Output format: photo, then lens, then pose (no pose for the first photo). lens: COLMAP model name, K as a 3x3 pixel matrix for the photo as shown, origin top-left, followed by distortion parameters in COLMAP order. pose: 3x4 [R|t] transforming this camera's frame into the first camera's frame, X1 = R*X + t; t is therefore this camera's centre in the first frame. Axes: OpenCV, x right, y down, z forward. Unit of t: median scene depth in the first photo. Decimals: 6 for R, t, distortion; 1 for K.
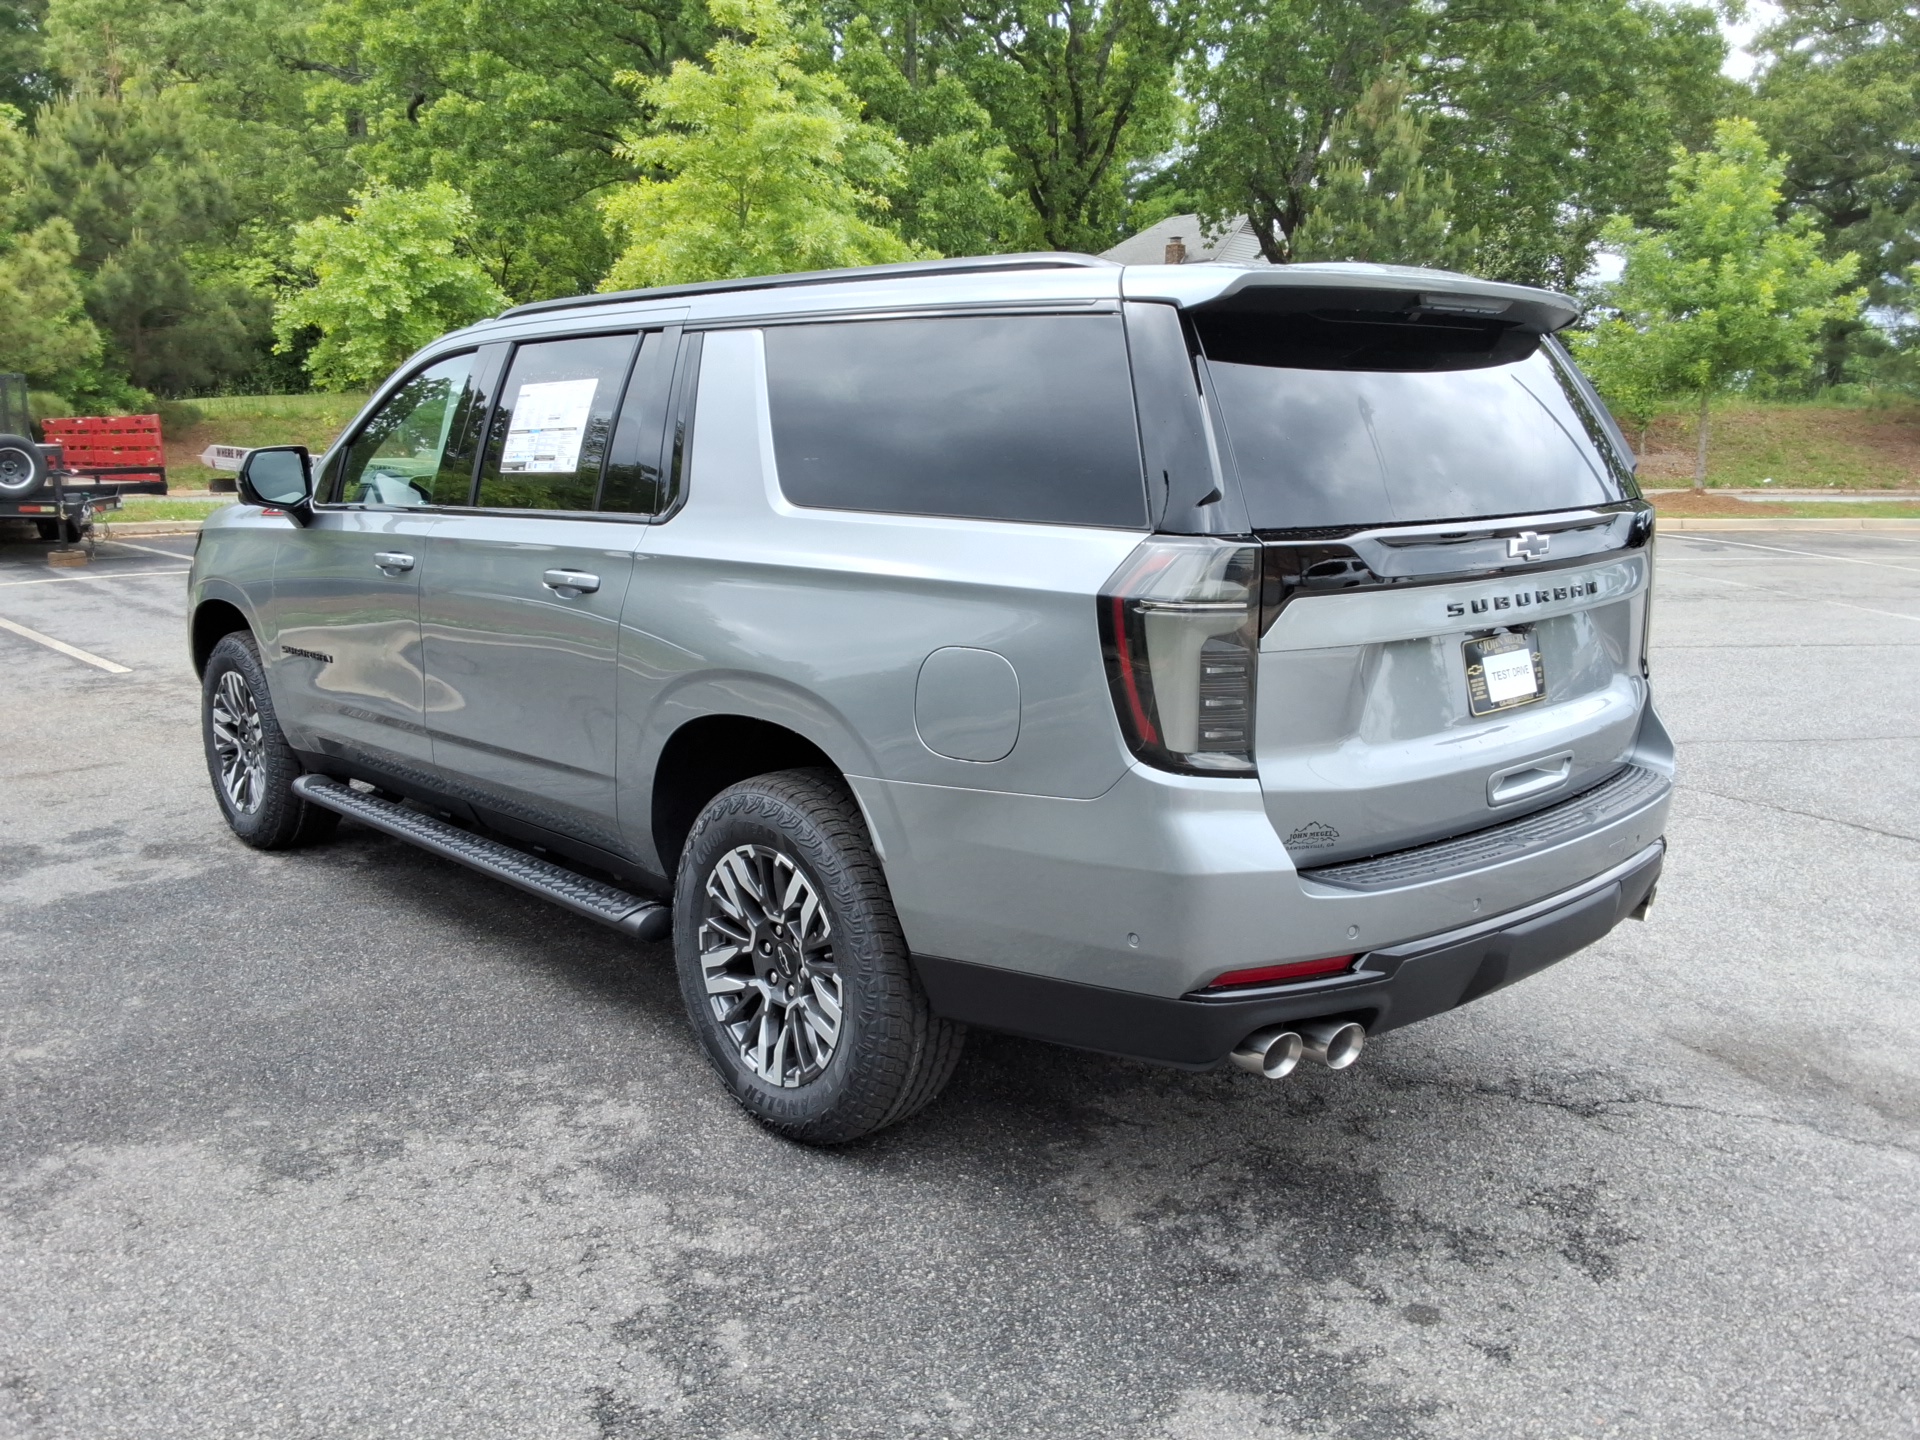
lens RADIAL K [[1538.5, 0, 971.0], [0, 1538.5, 687.6], [0, 0, 1]] dist [0.089352, -0.132773]
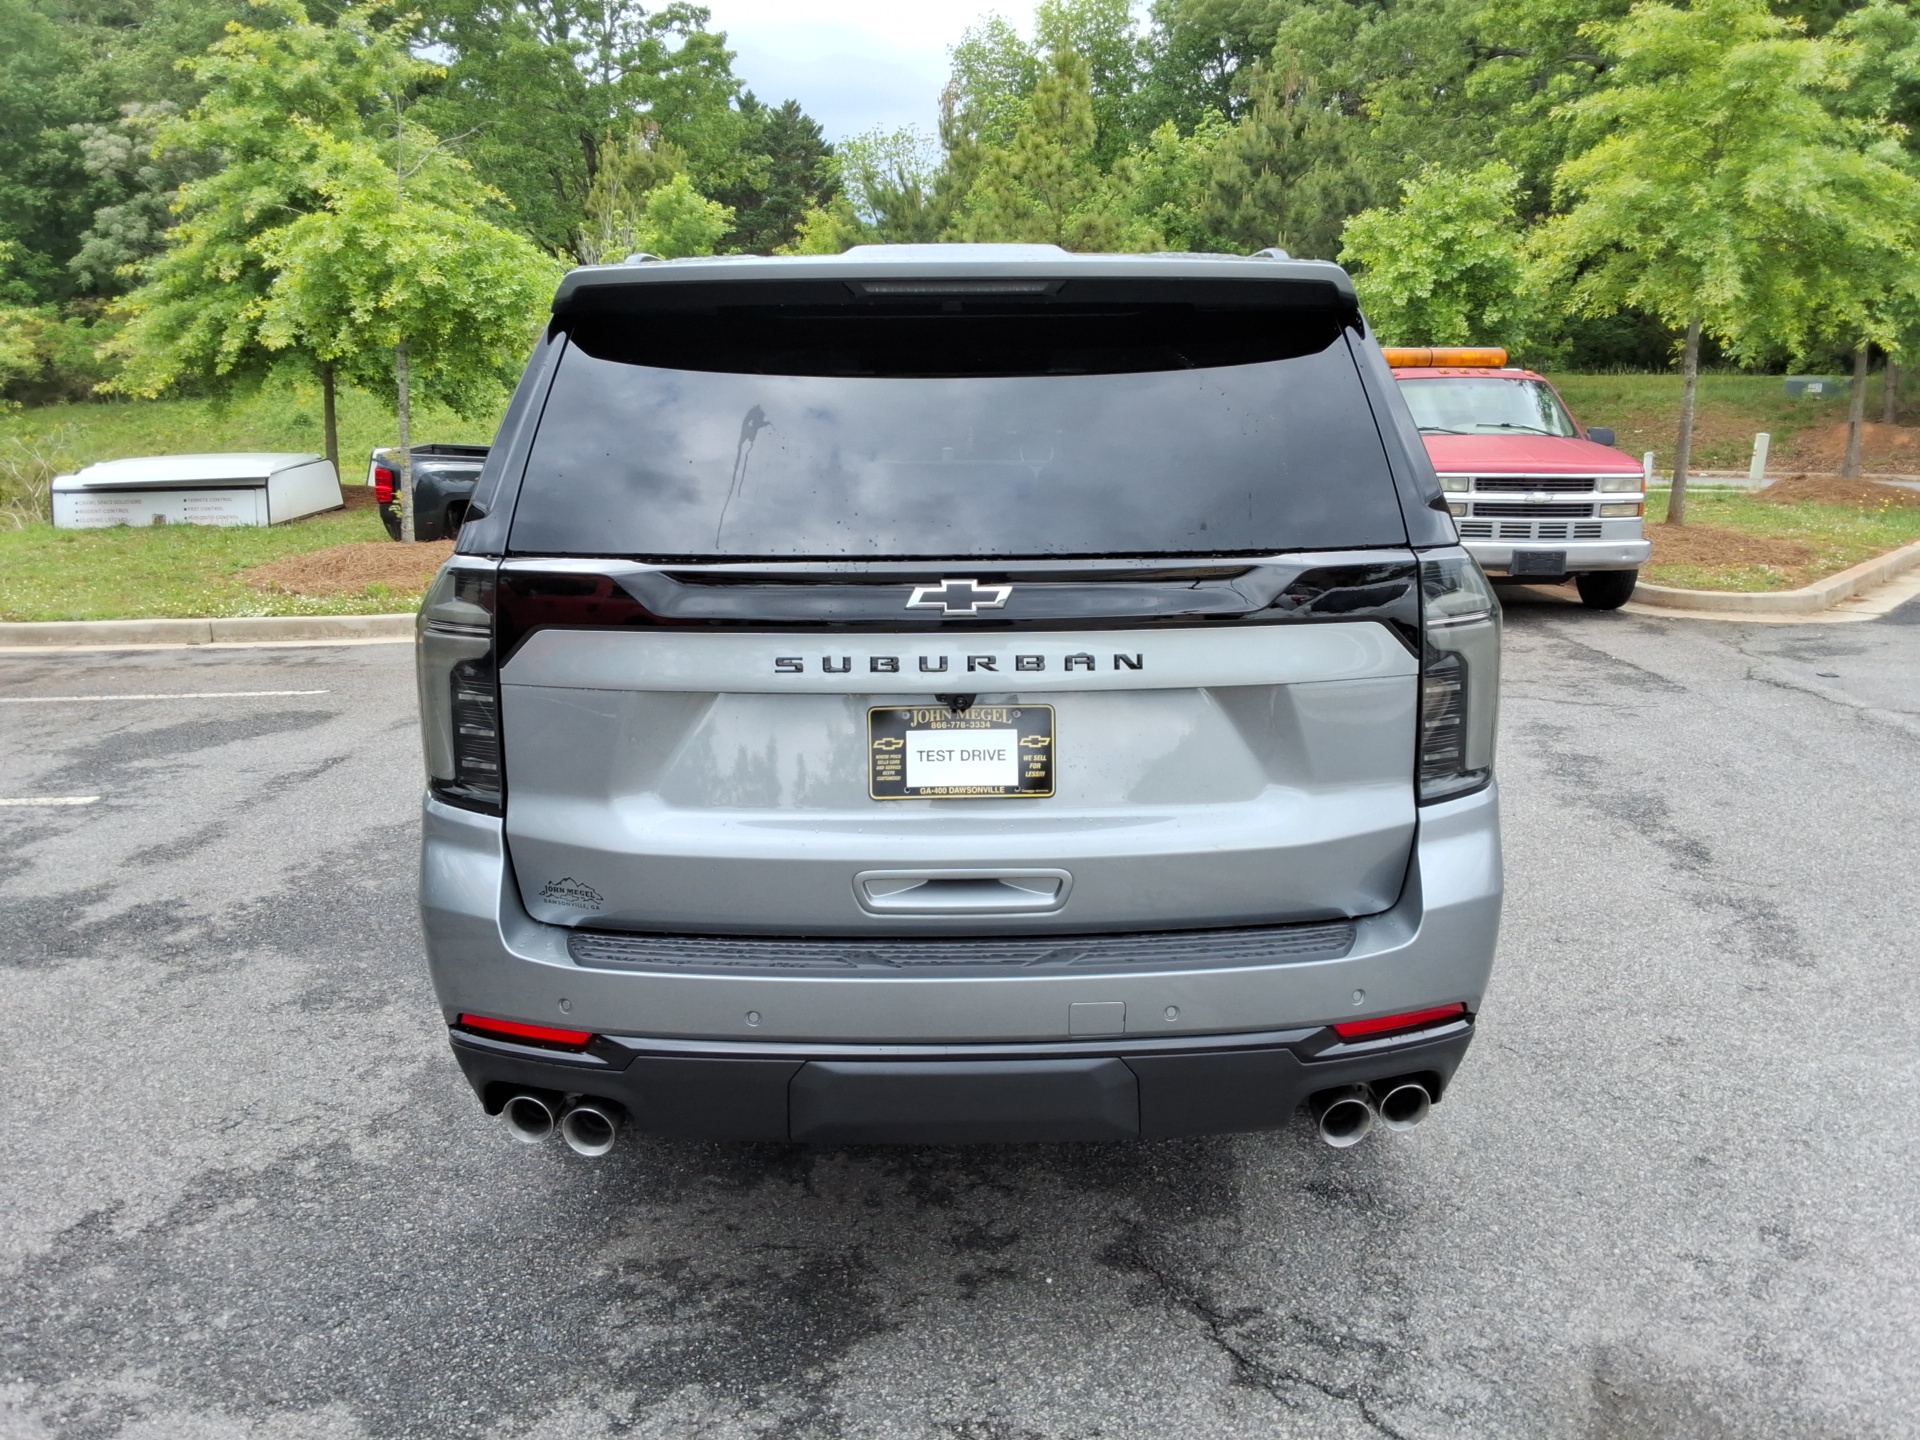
lens RADIAL K [[1538.5, 0, 973.0], [0, 1538.5, 699.9], [0, 0, 1]] dist [0.089352, -0.132773]
pose [[0.736930, 0.122040, -0.664861, 0.171830], [-0.108546, 0.992168, 0.061807, -0.017132], [0.667197, 0.026620, 0.744406, 0.083313]]
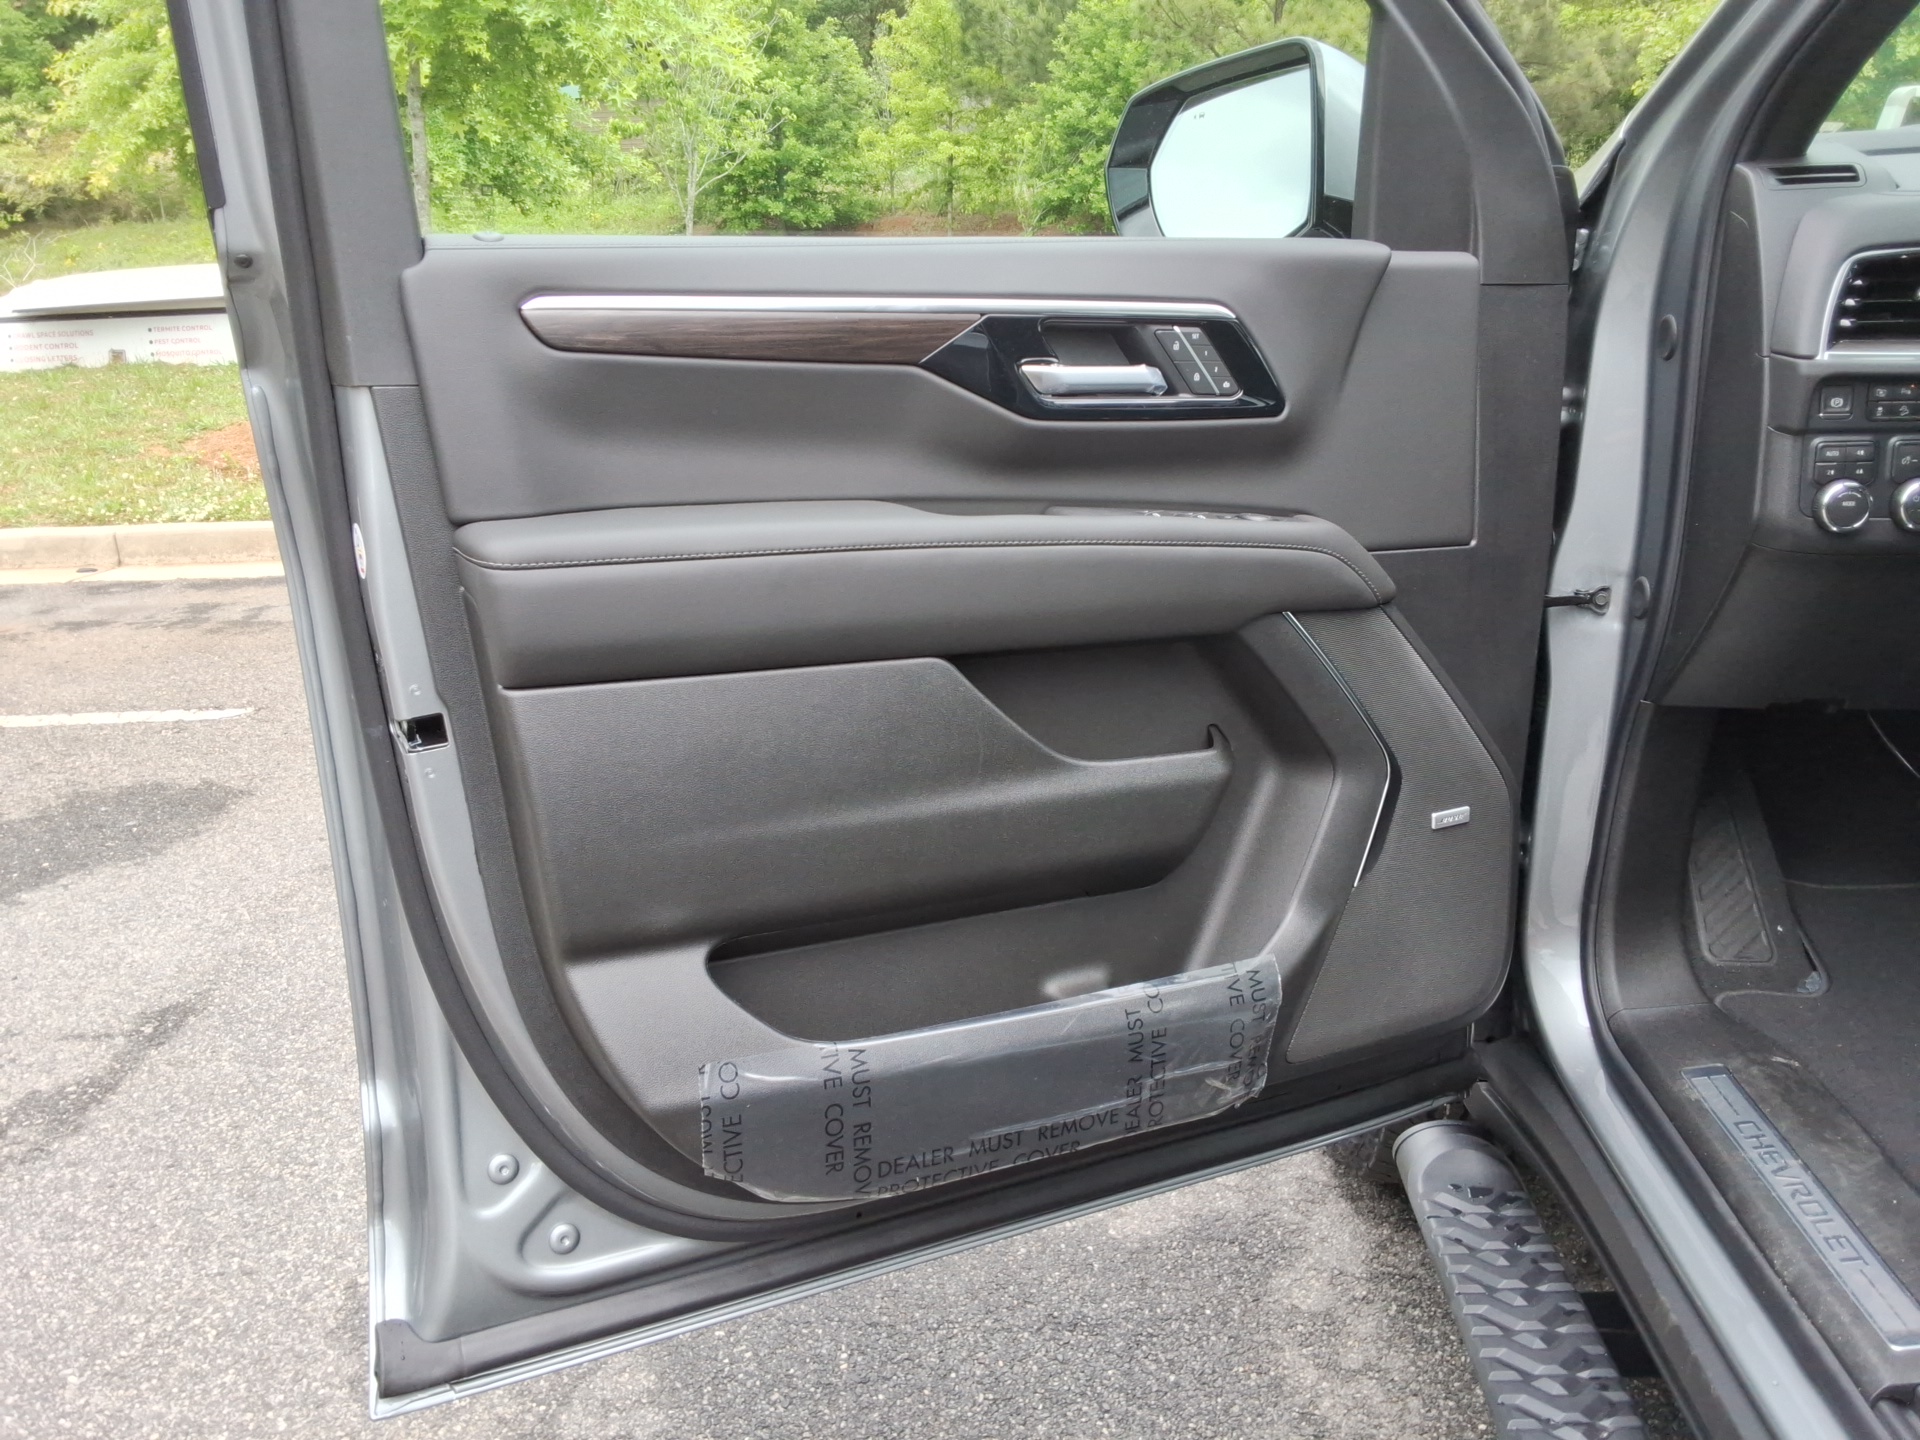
lens RADIAL K [[1538.5, 0, 973.8], [0, 1538.5, 695.2], [0, 0, 1]] dist [0.089352, -0.132773]
pose [[0.702965, 0.192772, -0.684602, -0.115083], [-0.096659, 0.979531, 0.176566, -0.027349], [0.704626, -0.057947, 0.707209, 0.255382]]
